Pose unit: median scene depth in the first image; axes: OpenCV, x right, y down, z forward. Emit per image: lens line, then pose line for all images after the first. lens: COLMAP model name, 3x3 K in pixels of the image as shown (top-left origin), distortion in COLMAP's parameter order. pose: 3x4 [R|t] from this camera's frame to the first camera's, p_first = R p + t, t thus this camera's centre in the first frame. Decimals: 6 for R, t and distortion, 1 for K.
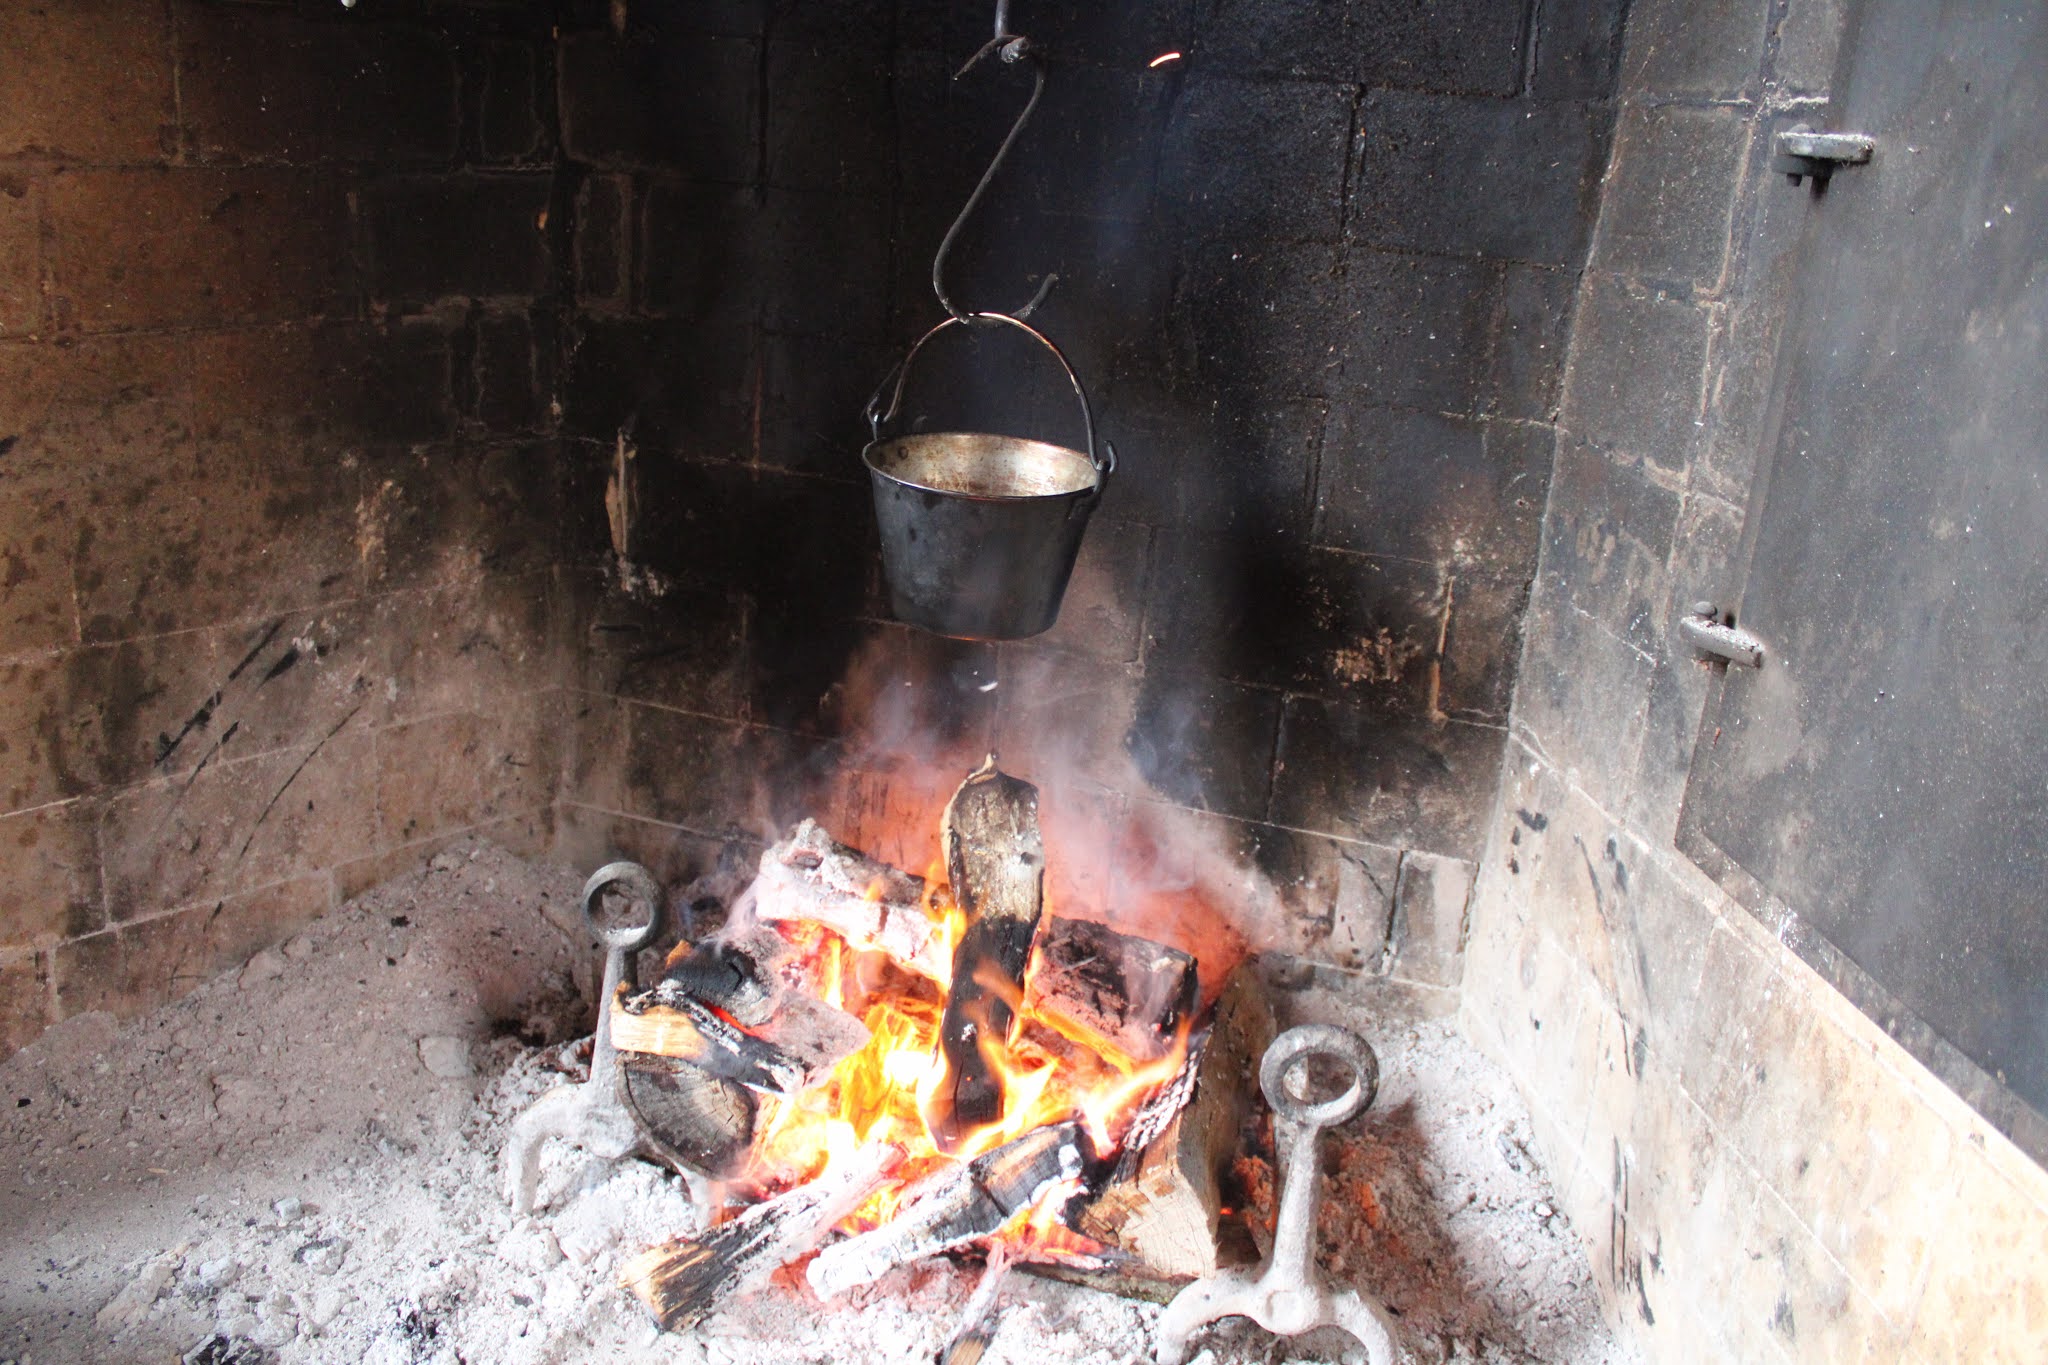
lens RADIAL K [[1727.3, 0, 1008.8], [0, 1727.3, 672.3], [0, 0, 1]] dist [-0.152092, 0.127835]
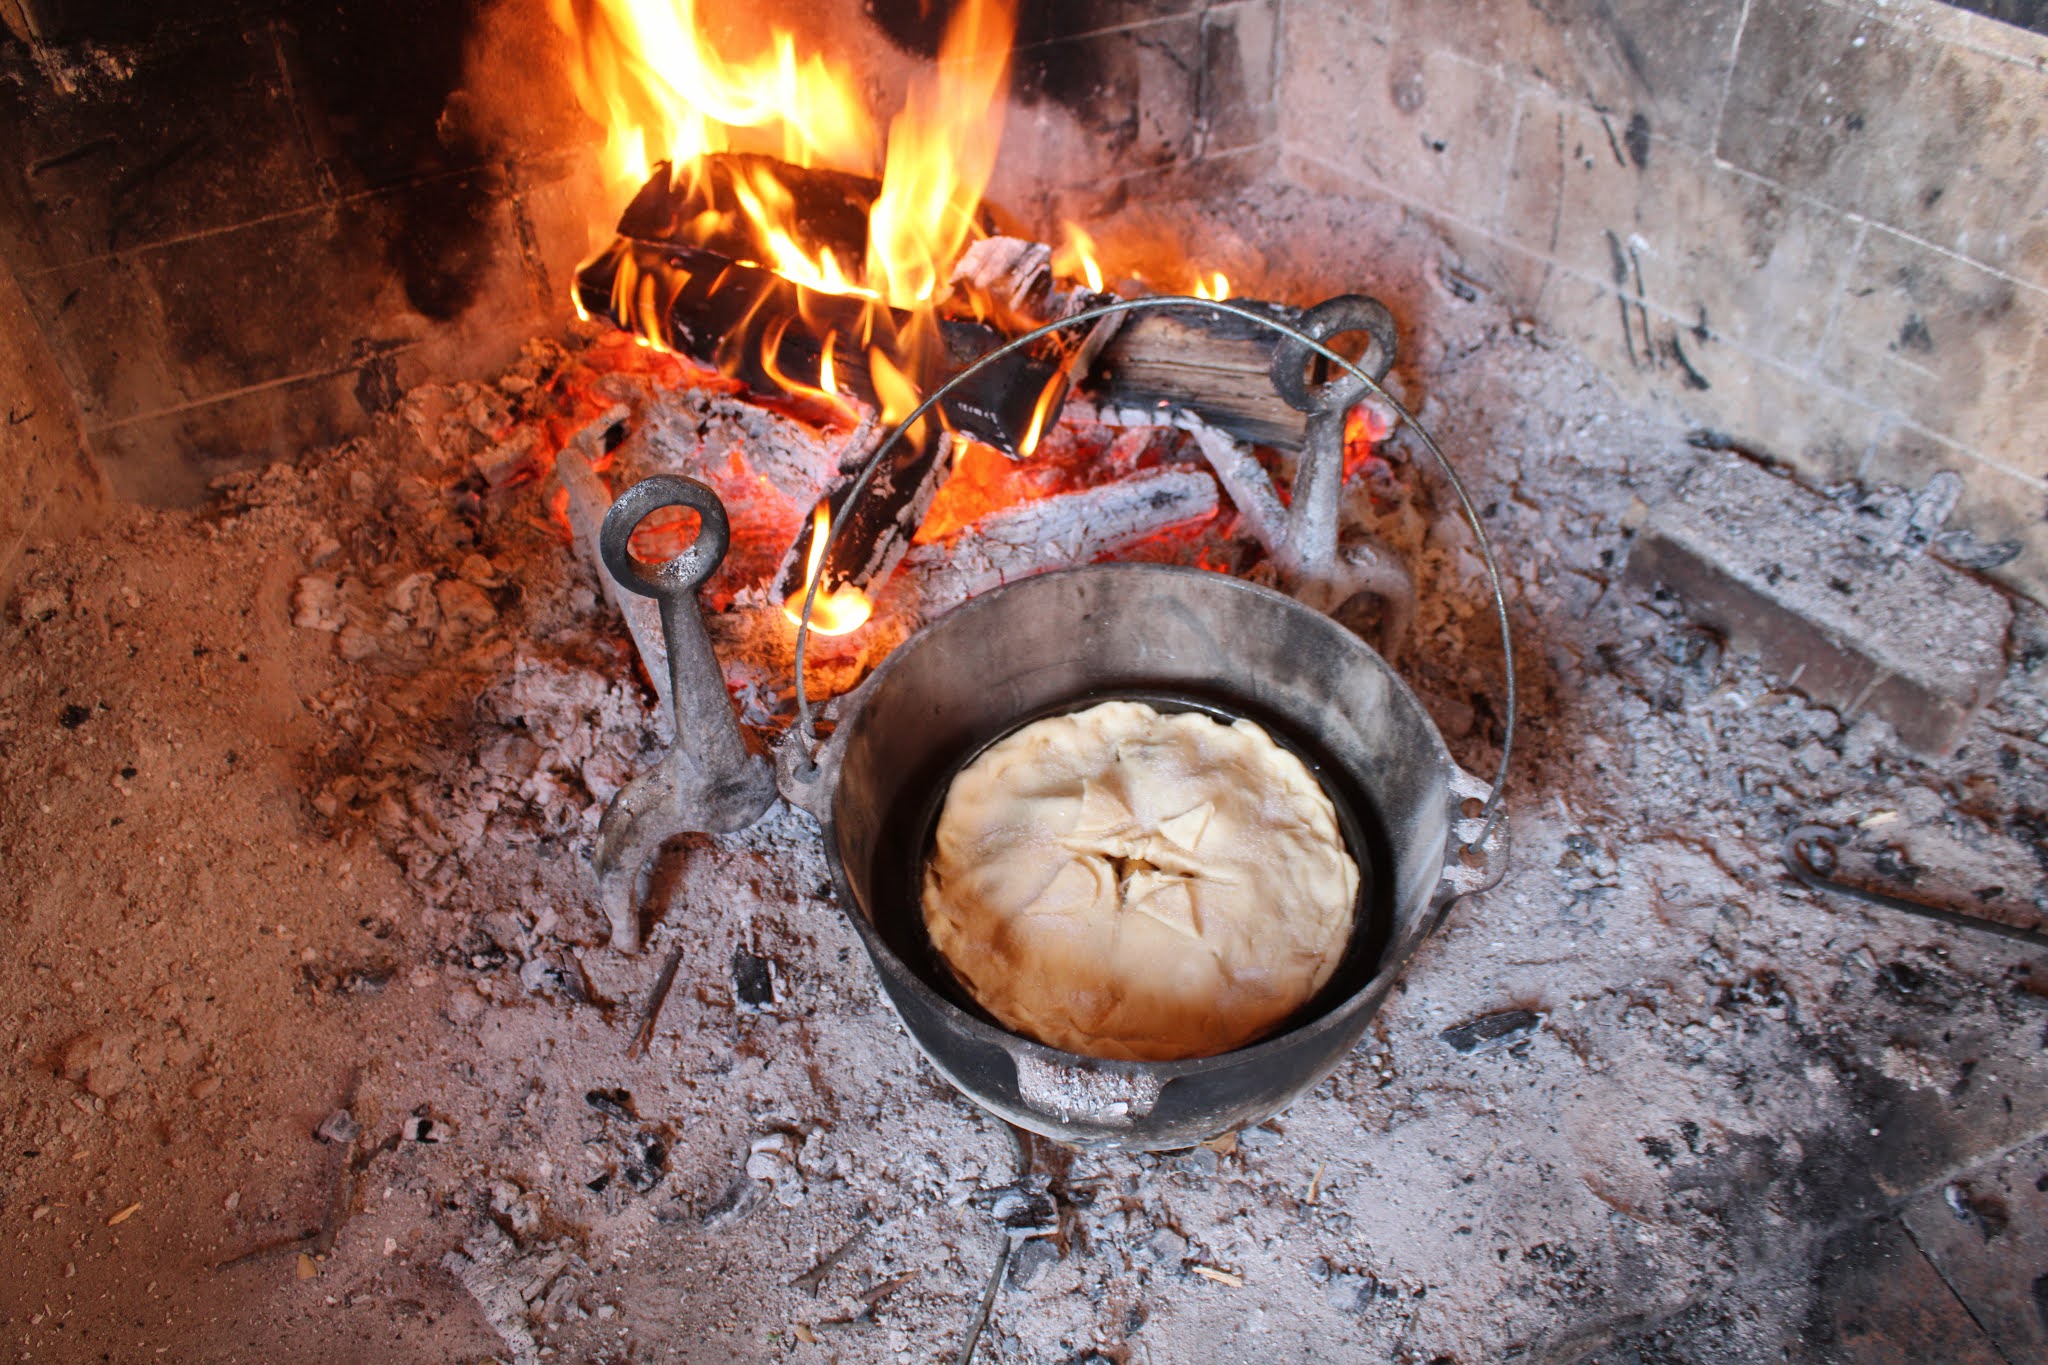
lens RADIAL K [[1866.5, 0, 1028.9], [0, 1866.5, 679.8], [0, 0, 1]] dist [-0.123136, 0.107924]
pose [[0.766584, -0.526720, 0.367307, -0.336850], [0.281662, 0.789846, 0.544803, -0.151544], [-0.577074, -0.314181, 0.753841, 0.258170]]
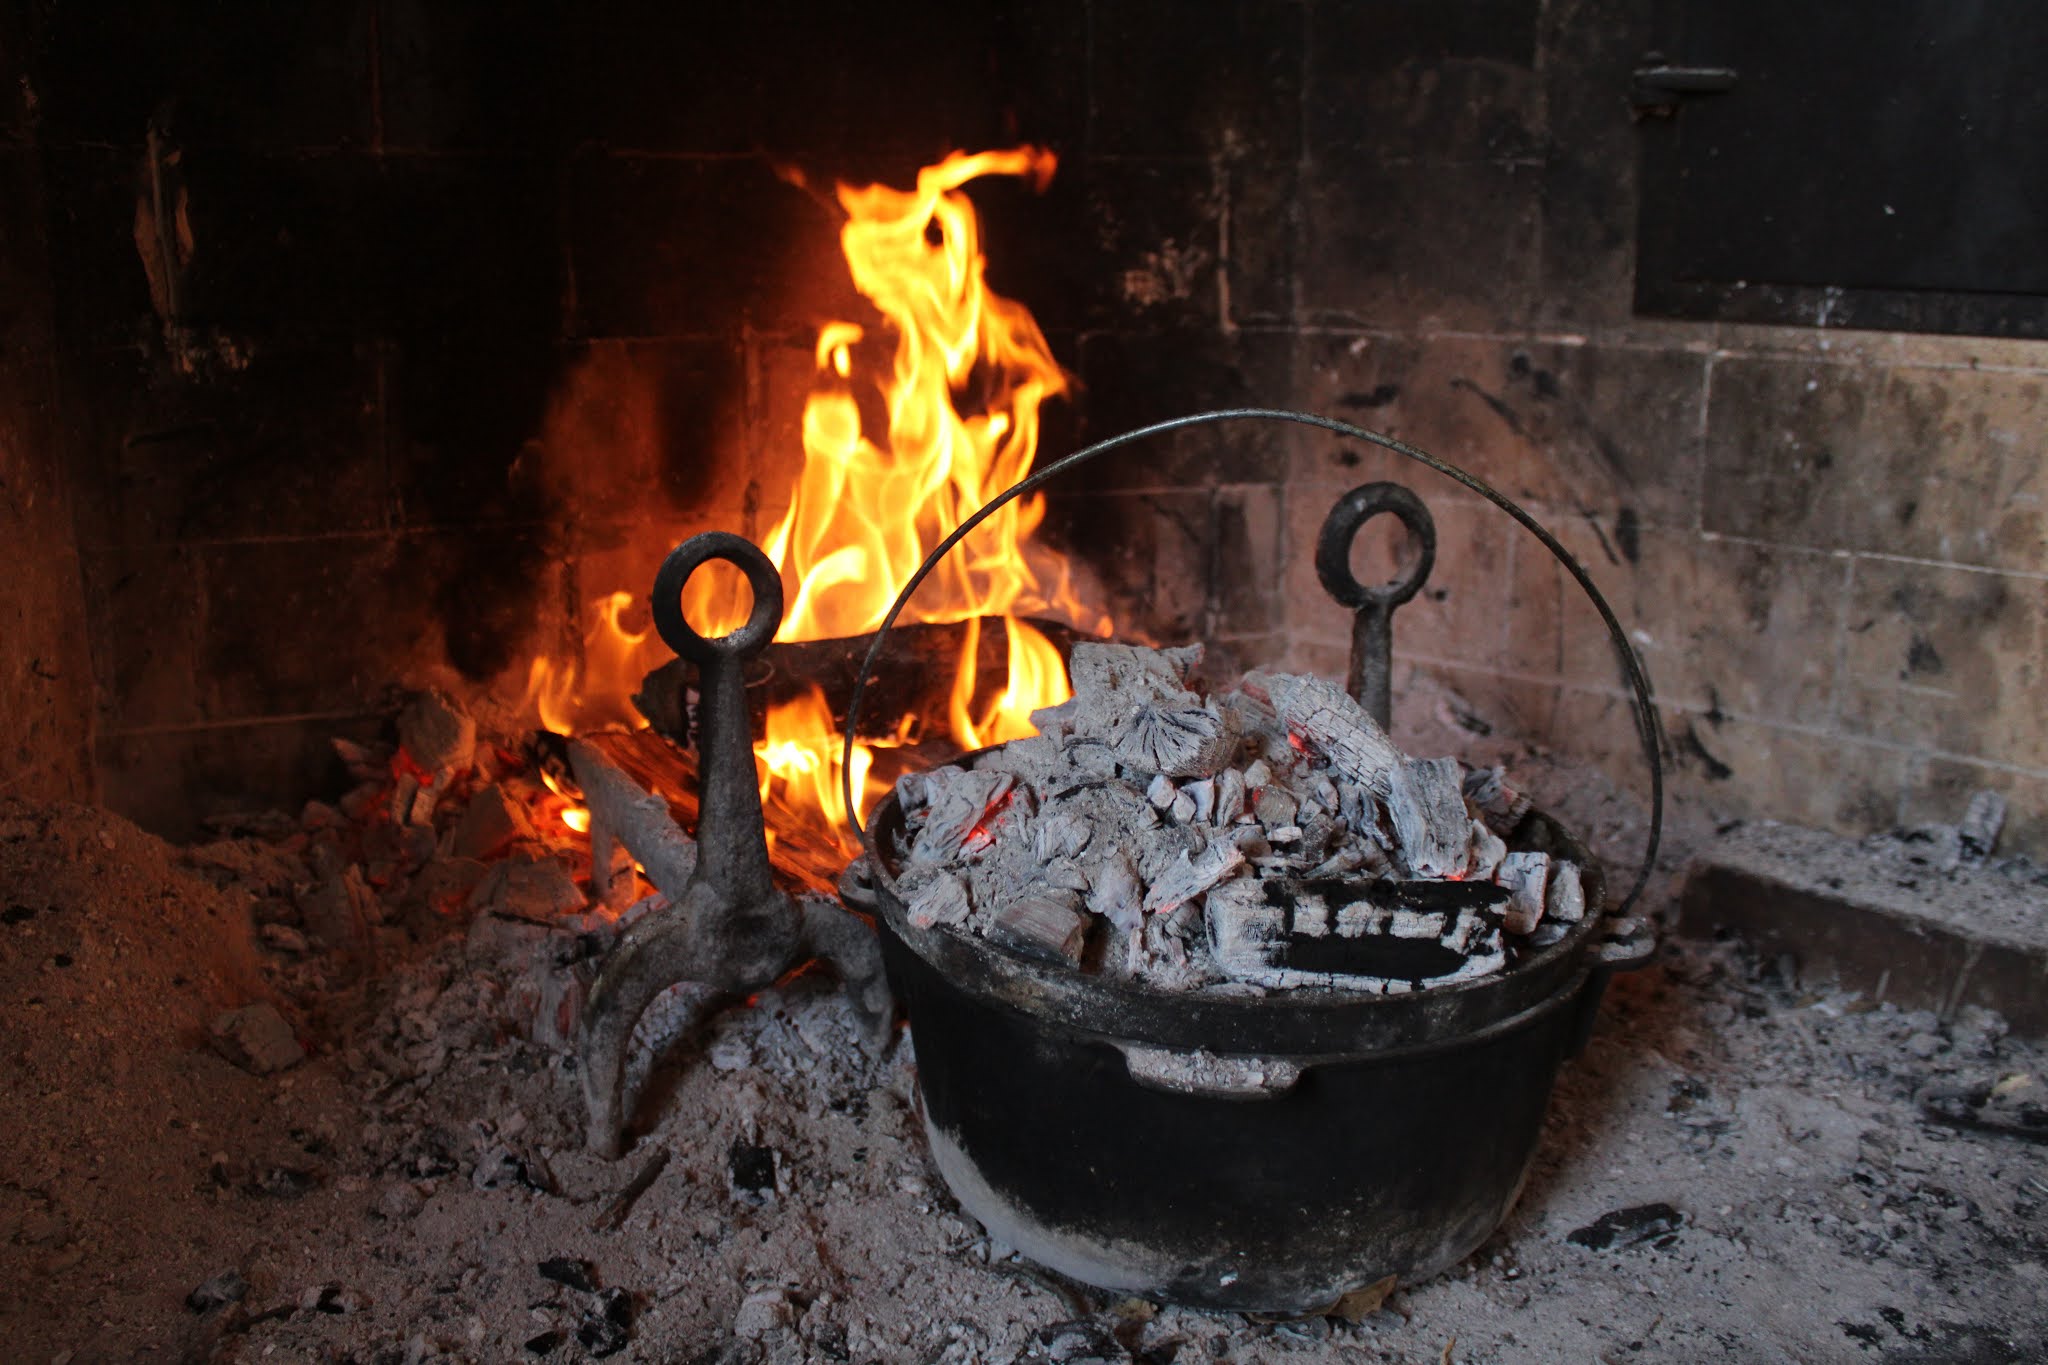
lens RADIAL K [[1866.6, 0, 1040.2], [0, 1866.6, 667.3], [0, 0, 1]] dist [-0.081075, 0.000000]
pose [[0.755911, -0.221659, 0.616008, -0.476889], [0.256309, 0.966028, 0.033087, 0.138335], [-0.602415, 0.132878, 0.787045, 0.270424]]
